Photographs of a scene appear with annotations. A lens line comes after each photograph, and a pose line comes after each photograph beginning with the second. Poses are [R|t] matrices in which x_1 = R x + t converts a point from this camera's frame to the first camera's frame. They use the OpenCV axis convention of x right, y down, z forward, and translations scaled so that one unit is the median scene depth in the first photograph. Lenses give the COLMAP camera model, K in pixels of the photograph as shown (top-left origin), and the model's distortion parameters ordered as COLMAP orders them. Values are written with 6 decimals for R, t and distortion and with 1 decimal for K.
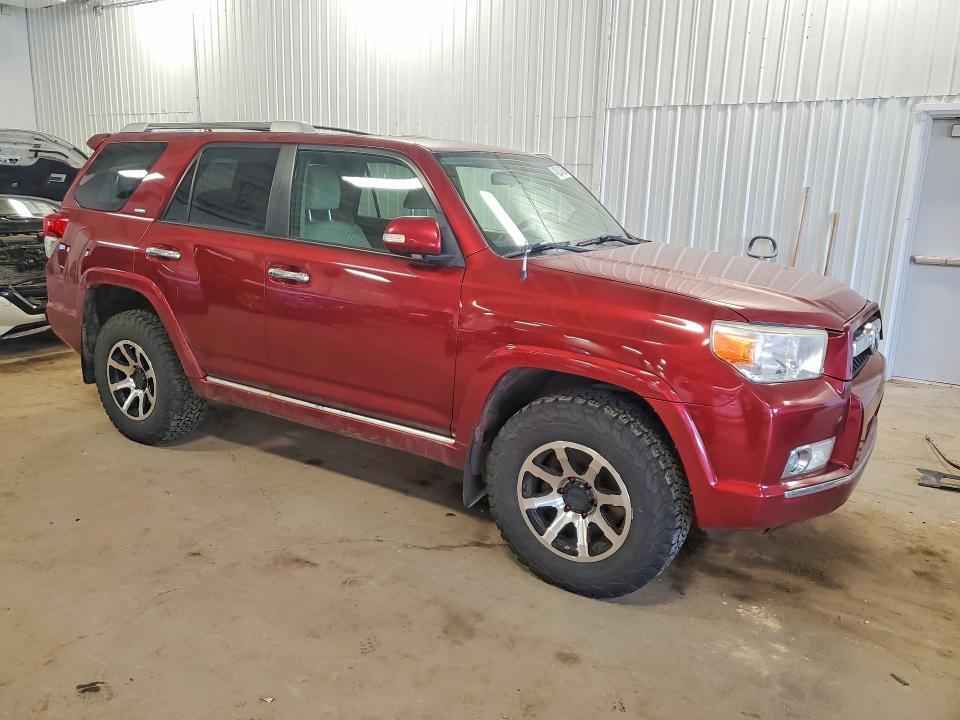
lens RADIAL K [[736.3, 0, 470.3], [0, 736.3, 334.2], [0, 0, 1]] dist [0.062983, -0.076750]
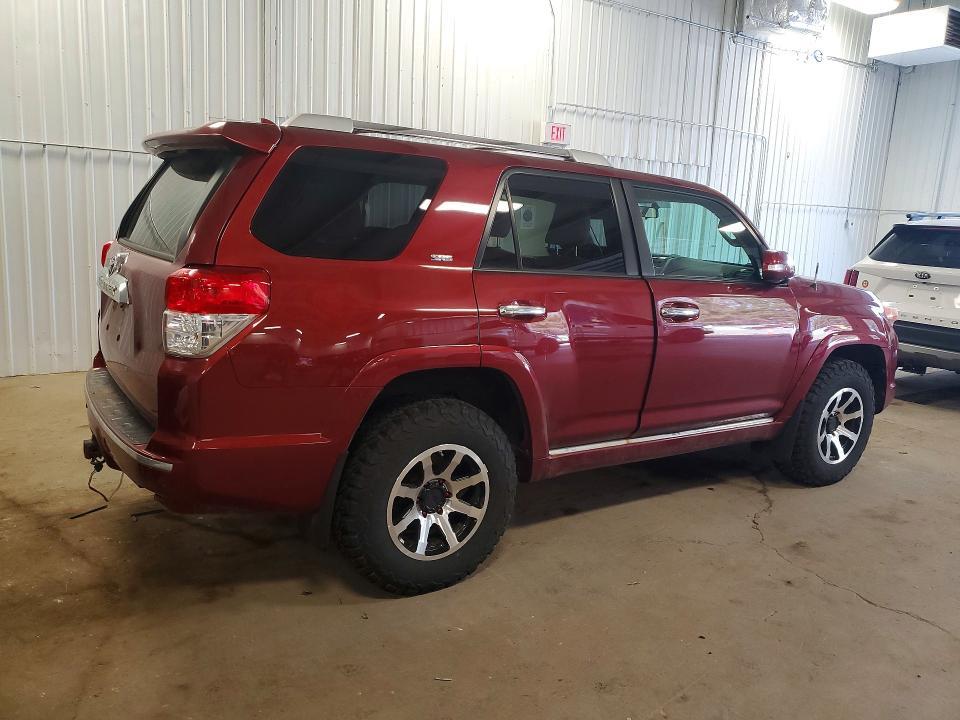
lens RADIAL K [[736.3, 0, 470.3], [0, 736.3, 334.2], [0, 0, 1]] dist [0.062983, -0.076750]
pose [[0.393334, -0.149865, 0.907099, -1.072049], [0.131065, 0.985689, 0.106017, -0.165082], [-0.910006, 0.077189, 0.407347, 0.703066]]
